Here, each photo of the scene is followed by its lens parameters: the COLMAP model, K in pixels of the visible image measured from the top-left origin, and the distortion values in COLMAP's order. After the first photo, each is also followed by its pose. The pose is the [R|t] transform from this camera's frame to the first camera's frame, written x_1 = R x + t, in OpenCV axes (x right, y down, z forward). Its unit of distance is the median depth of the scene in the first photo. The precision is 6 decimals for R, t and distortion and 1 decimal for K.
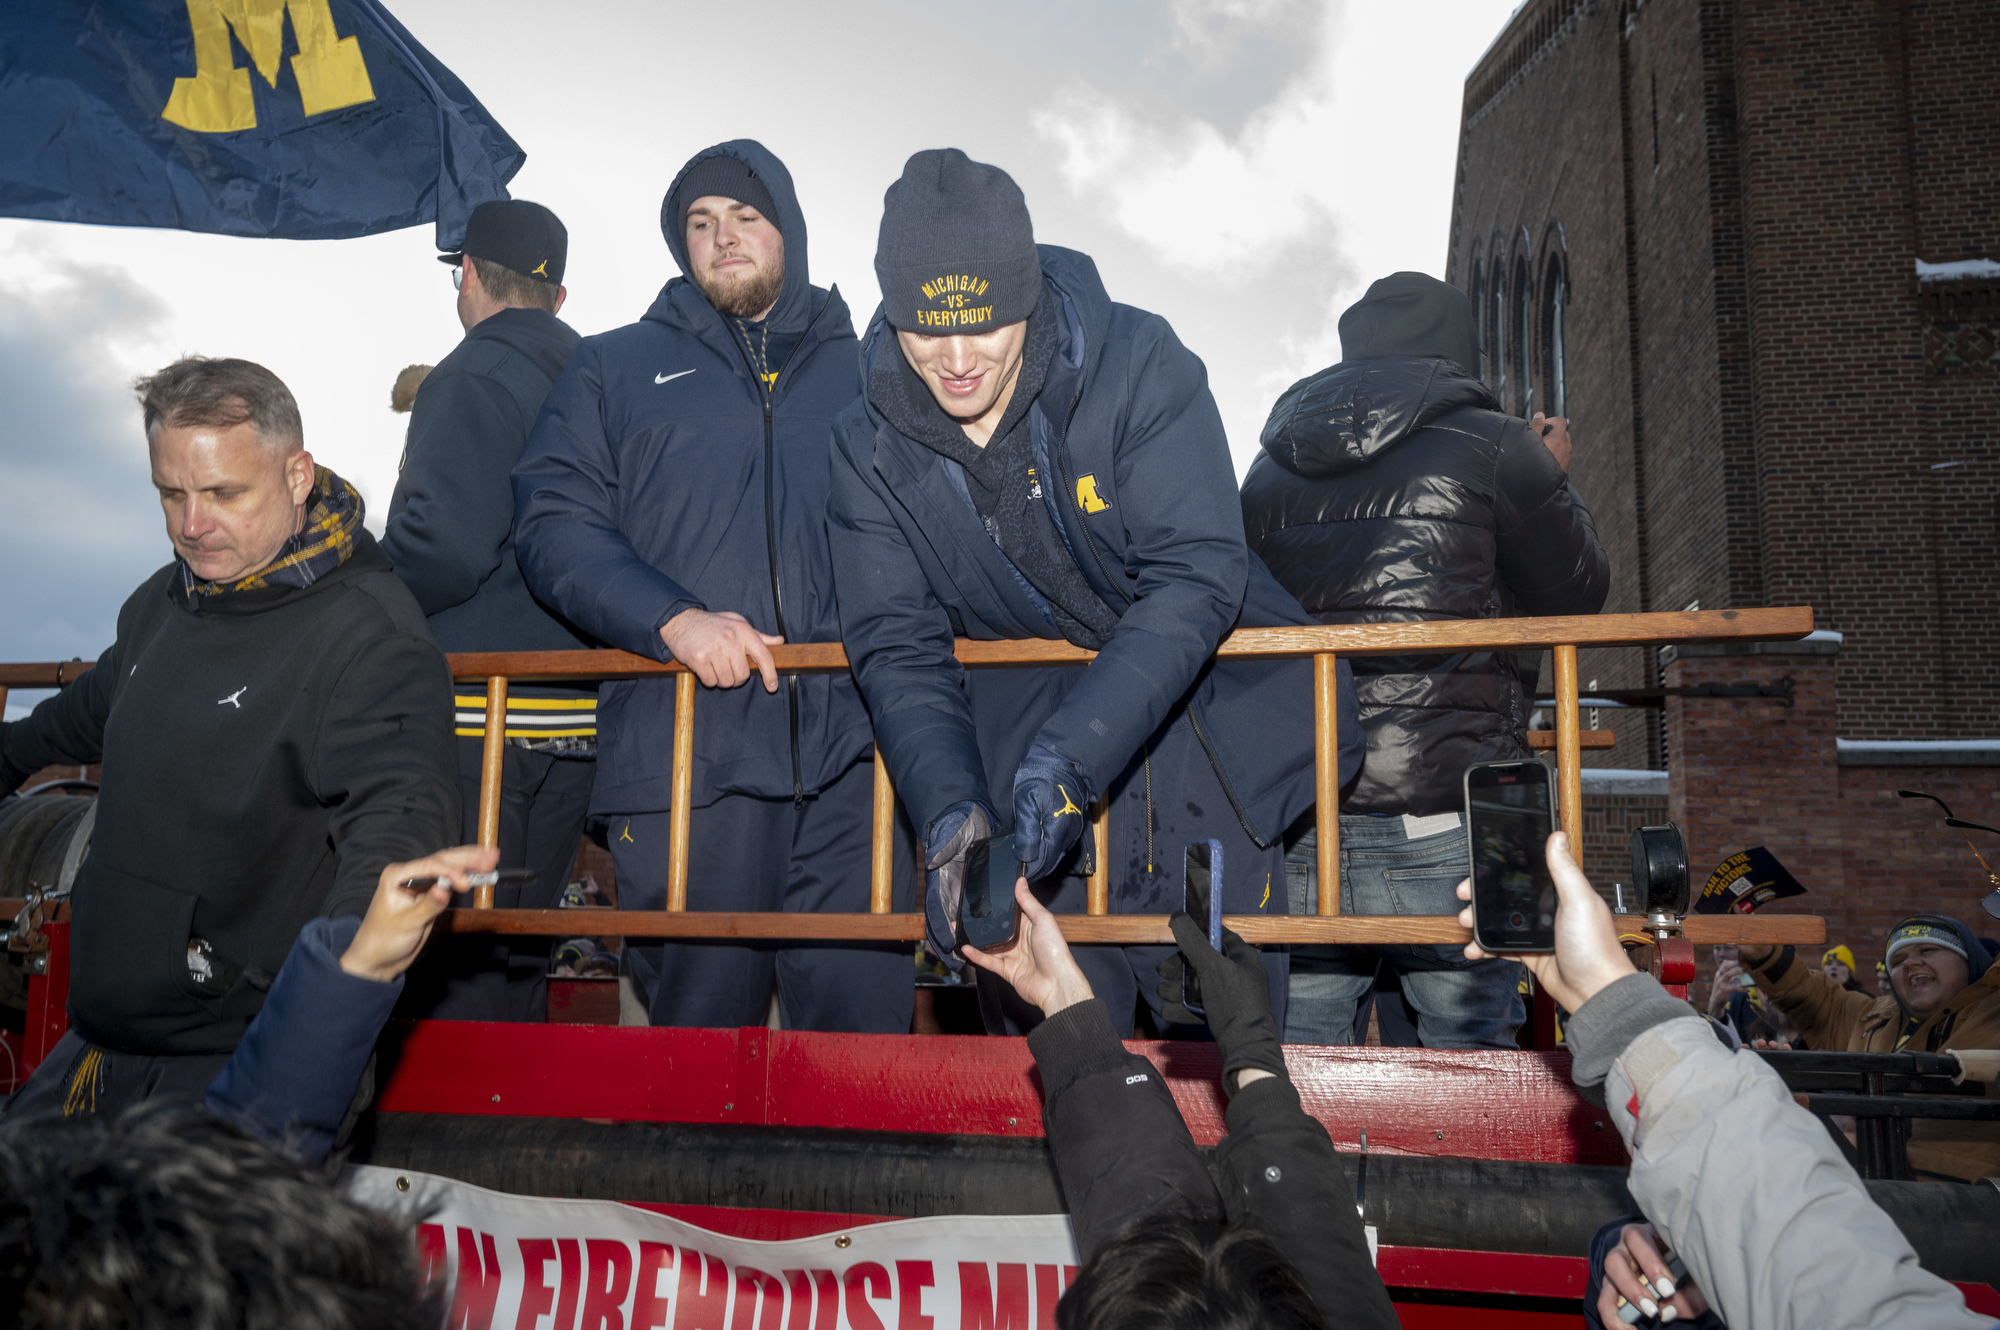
lens RADIAL K [[1656.4, 0, 1005.9], [0, 1656.4, 671.5], [0, 0, 1]] dist [-0.010475, 0.003349]
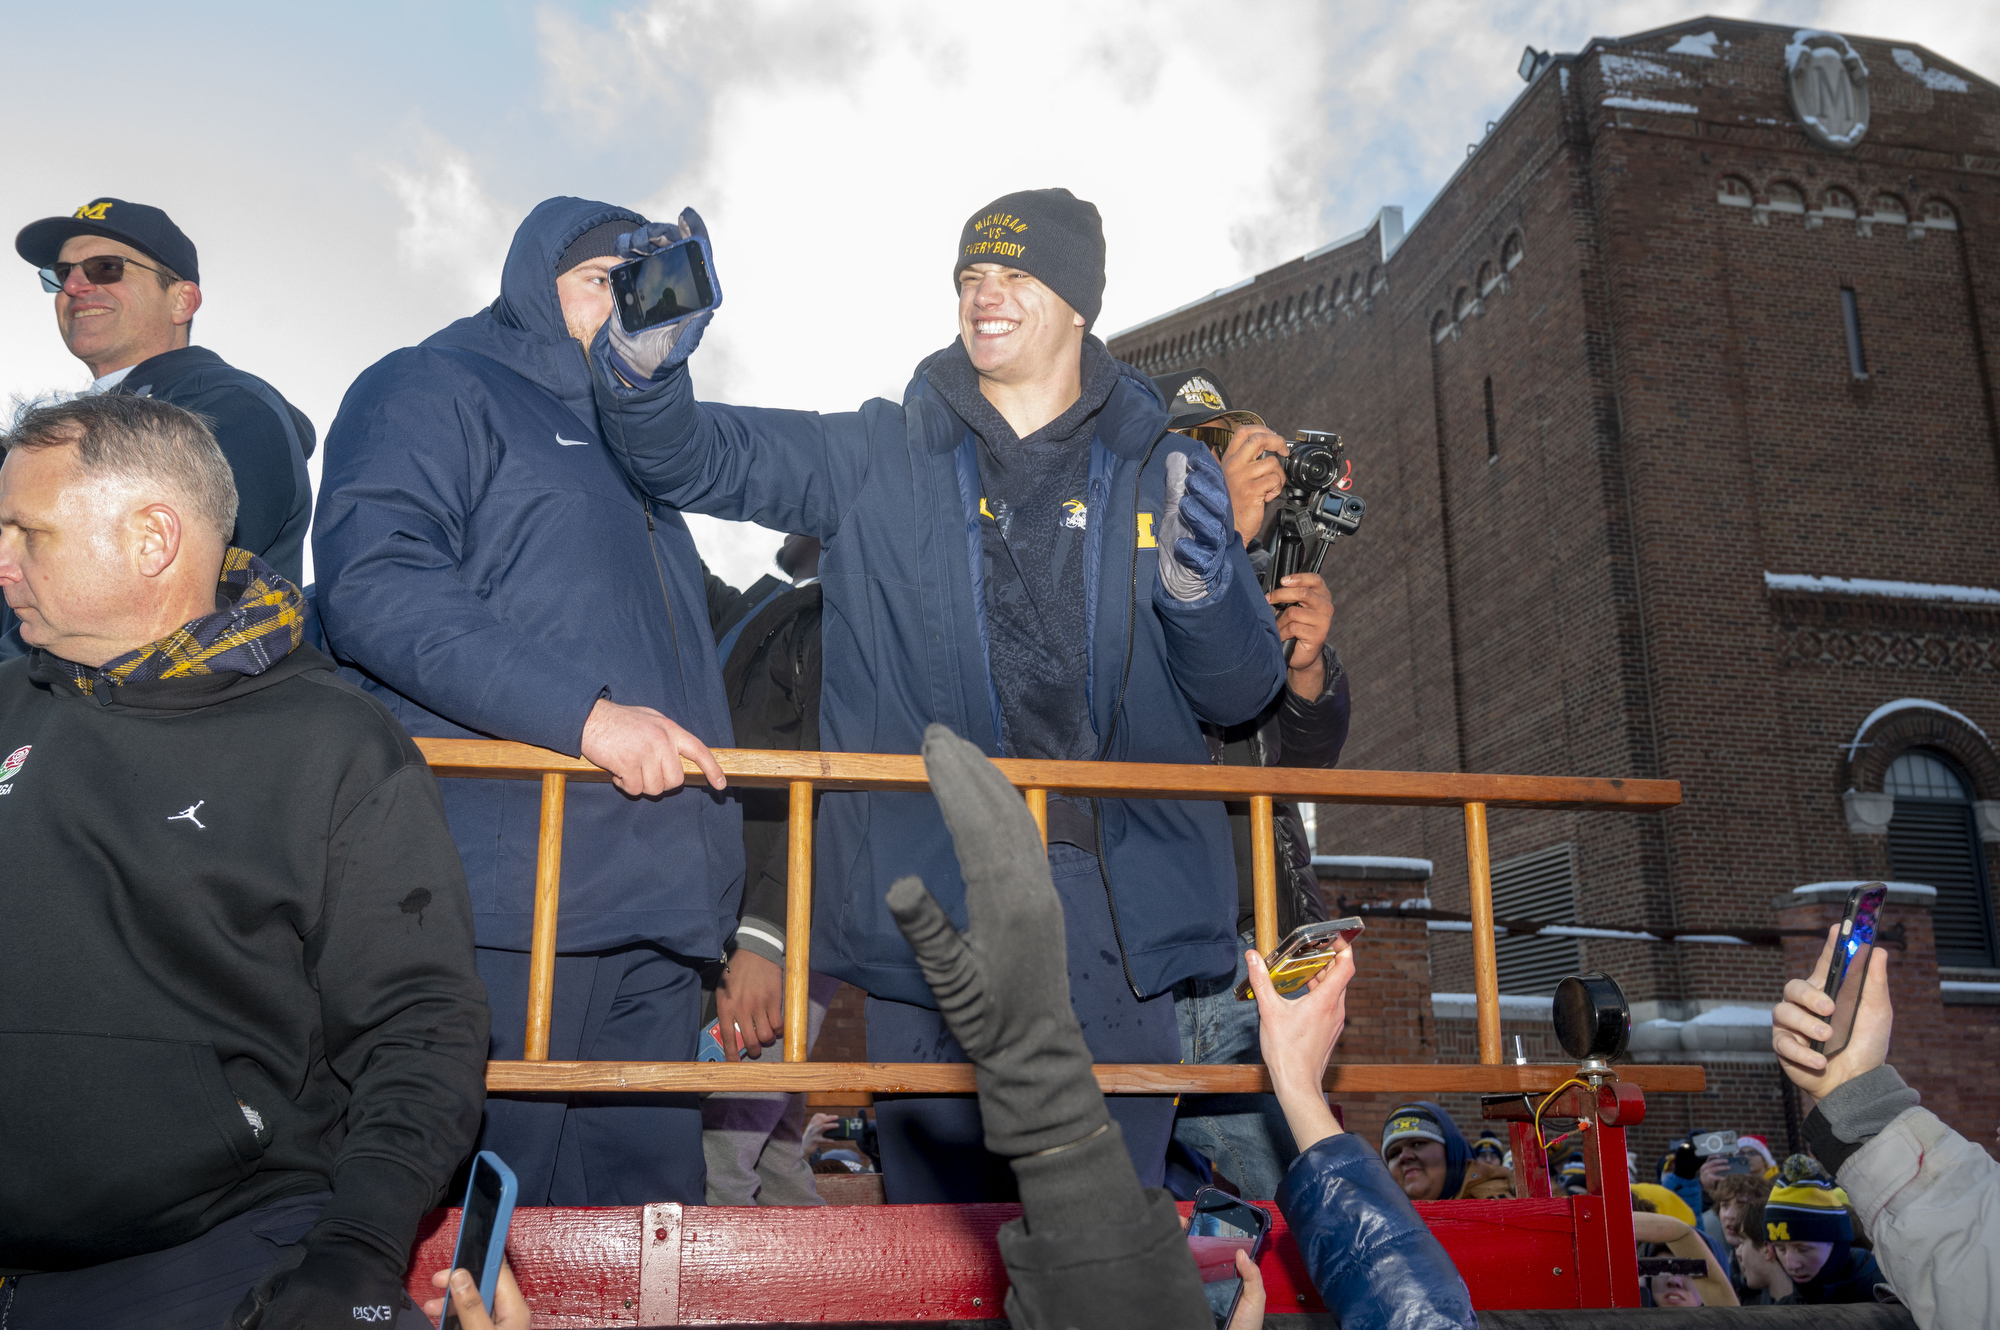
lens RADIAL K [[1656.4, 0, 1000.7], [0, 1656.4, 655.5], [0, 0, 1]] dist [-0.010475, 0.003349]
pose [[0.921455, 0.097740, 0.375988, -0.409439], [-0.047941, 0.989044, -0.139617, 0.006556], [-0.385515, 0.110626, 0.916046, 0.122531]]
